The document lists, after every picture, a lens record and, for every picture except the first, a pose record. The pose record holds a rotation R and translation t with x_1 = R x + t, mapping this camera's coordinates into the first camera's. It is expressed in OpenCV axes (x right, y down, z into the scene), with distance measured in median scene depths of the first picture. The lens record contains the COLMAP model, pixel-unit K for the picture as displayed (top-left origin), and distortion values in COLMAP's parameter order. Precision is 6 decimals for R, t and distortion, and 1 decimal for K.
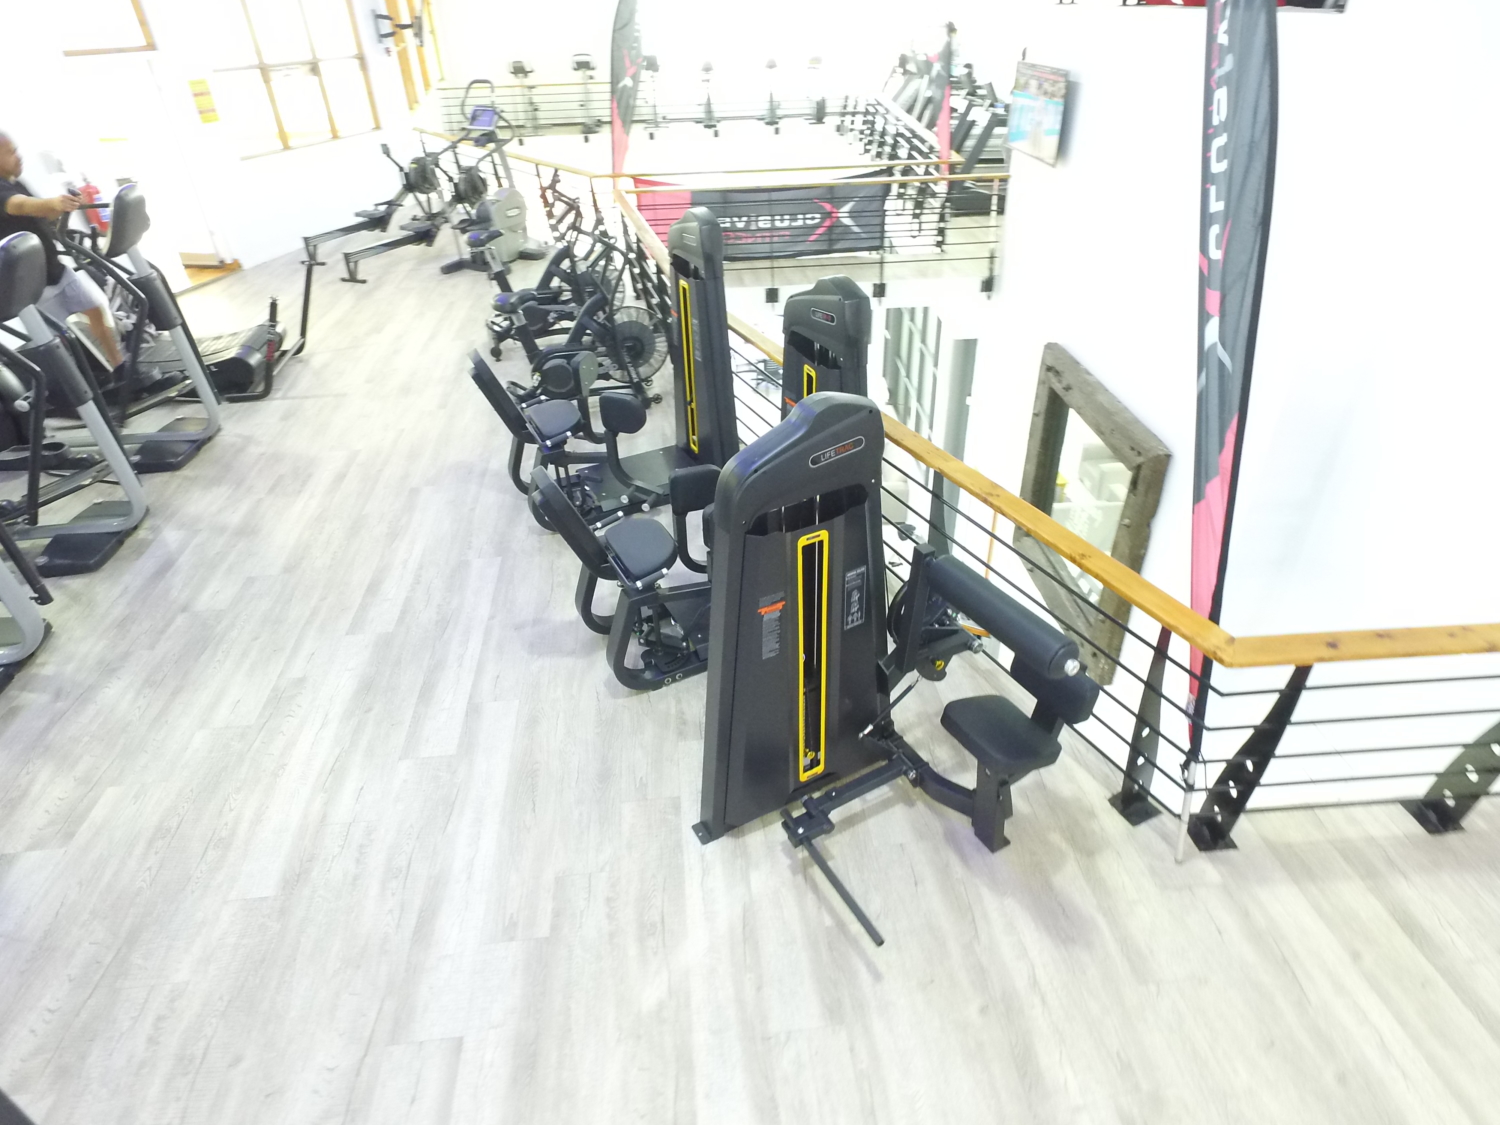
lens RADIAL K [[871.9, 0, 750.0], [0, 871.9, 562.5], [0, 0, 1]] dist [-0.019218, 0.020362]
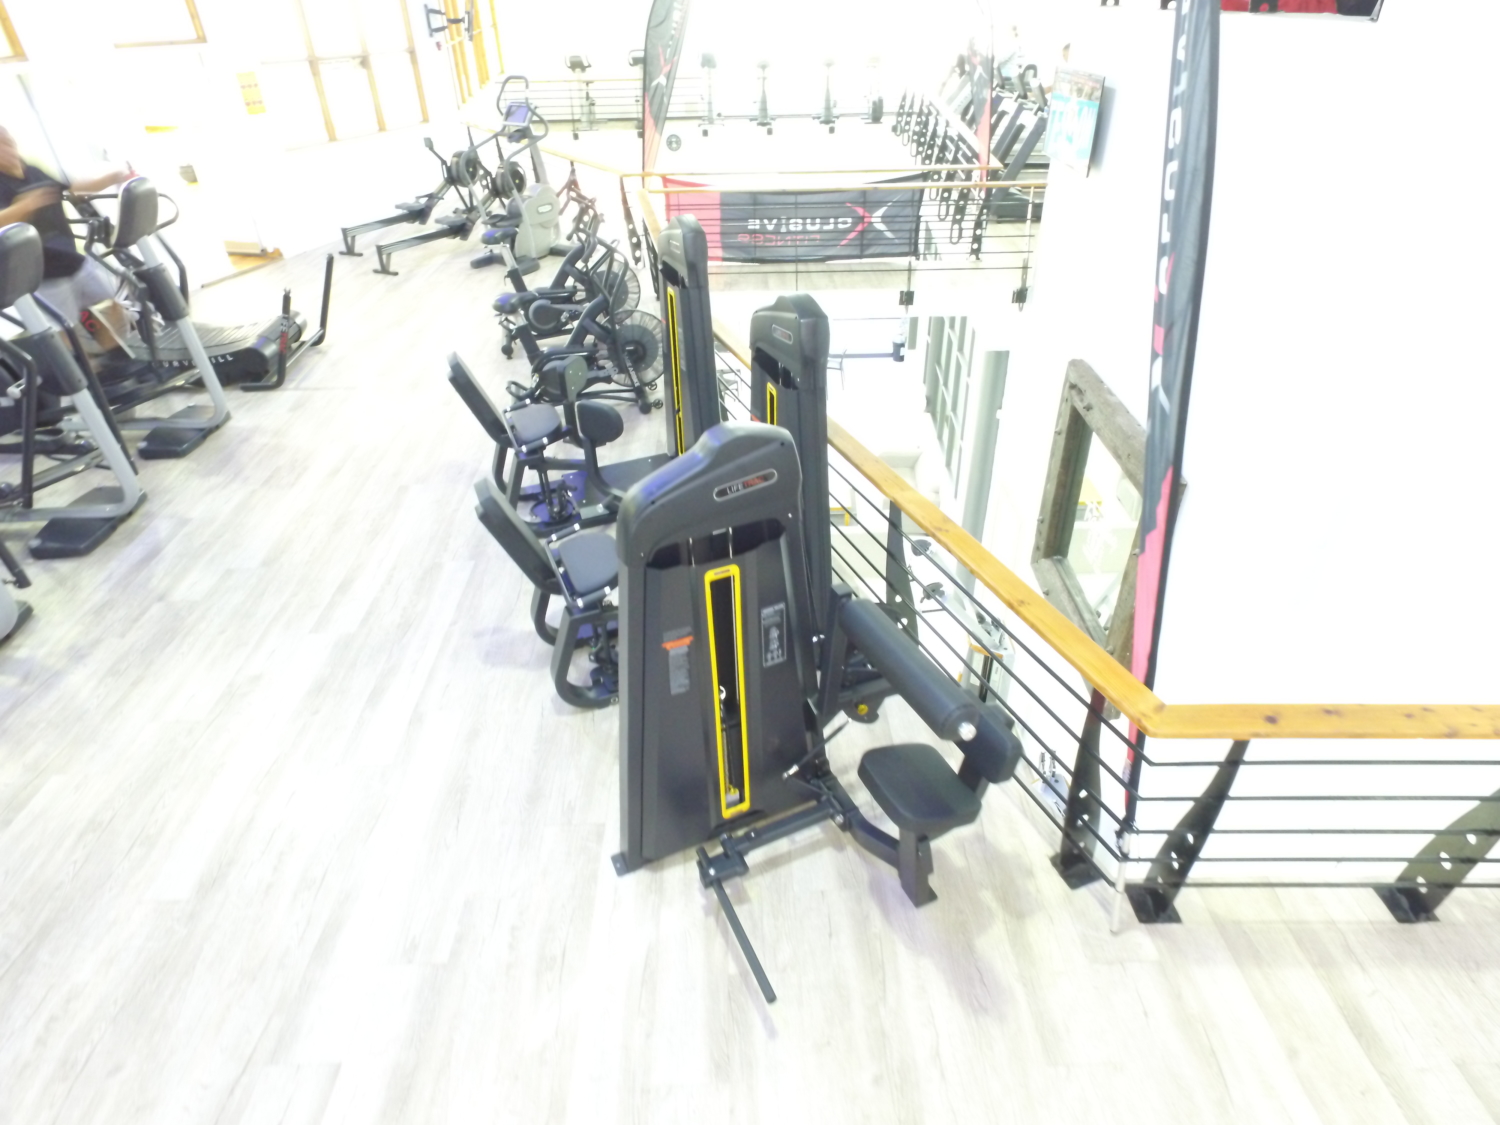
lens RADIAL K [[871.9, 0, 750.0], [0, 871.9, 562.5], [0, 0, 1]] dist [-0.019218, 0.020362]
pose [[0.996944, 0.048817, -0.060988, 0.102327], [-0.048561, 0.998804, 0.005664, -0.029565], [0.061192, -0.002685, 0.998122, 0.030835]]
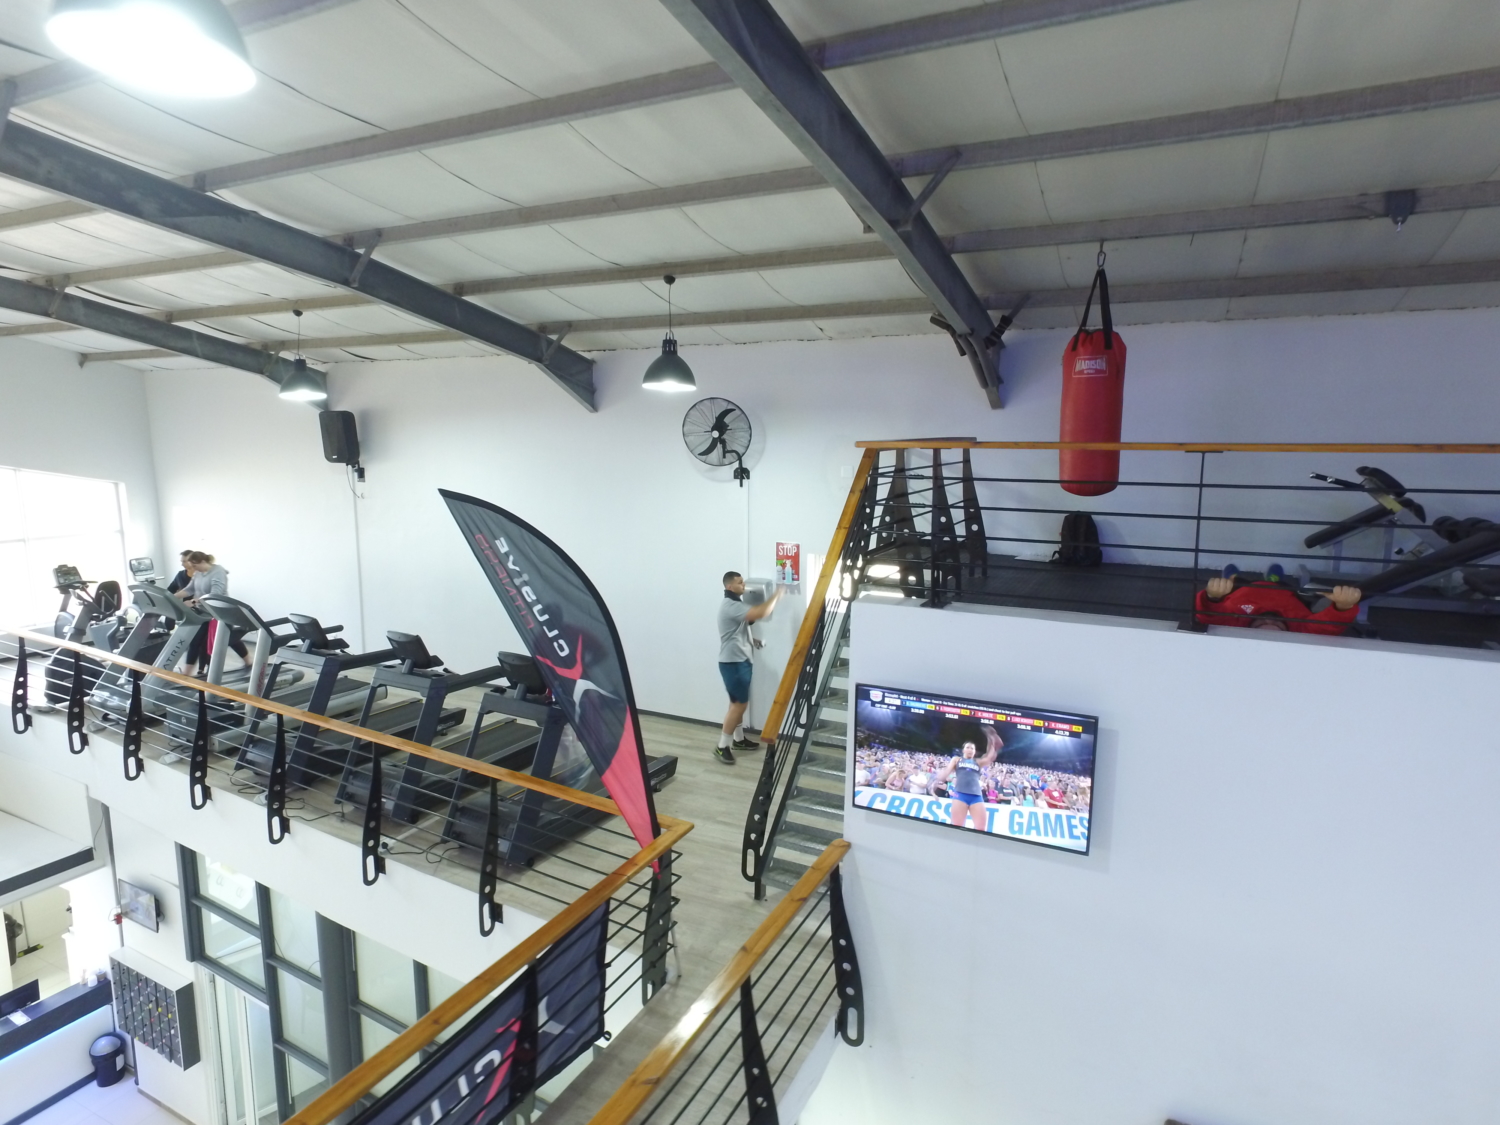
lens RADIAL K [[871.9, 0, 750.0], [0, 871.9, 562.5], [0, 0, 1]] dist [-0.019218, 0.020362]
pose [[0.523674, -0.099903, 0.846041, -0.435098], [0.456853, 0.871159, -0.179909, -1.087649], [-0.719062, 0.480730, 0.501844, 1.343259]]
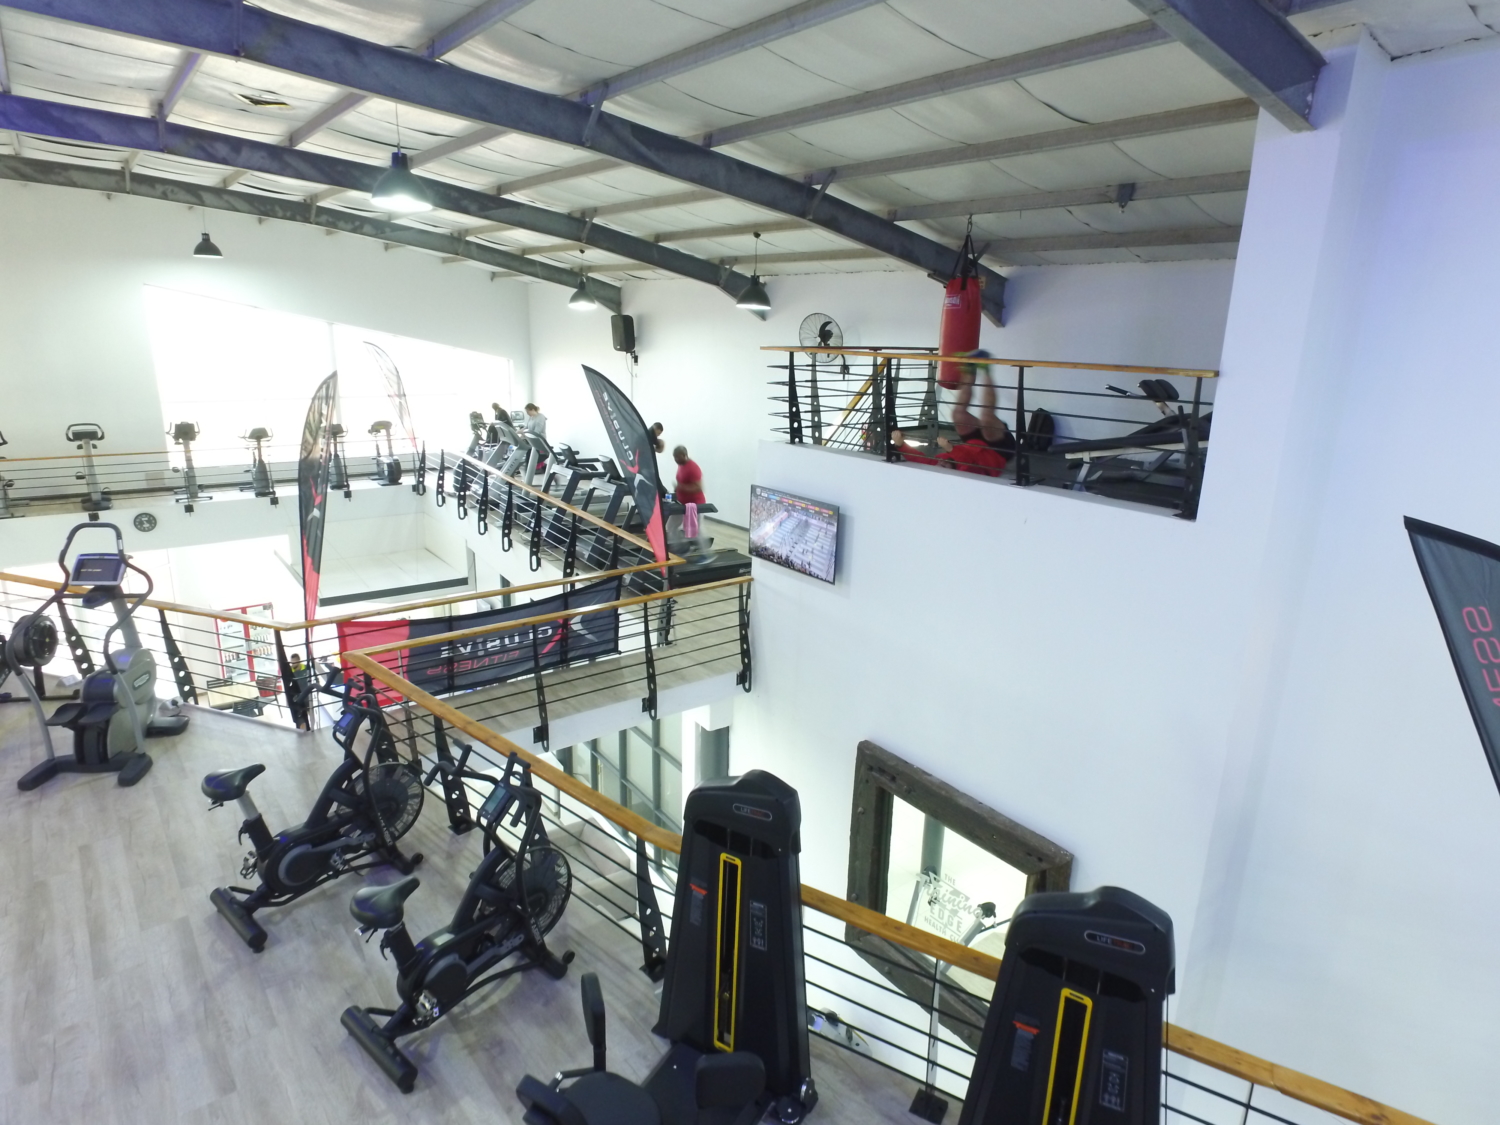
lens RADIAL K [[871.9, 0, 750.0], [0, 871.9, 562.5], [0, 0, 1]] dist [-0.019218, 0.020362]
pose [[0.832805, -0.095656, 0.545240, -0.542923], [0.261121, 0.936374, -0.234563, -0.448513], [-0.488111, 0.337719, 0.804794, 0.325120]]
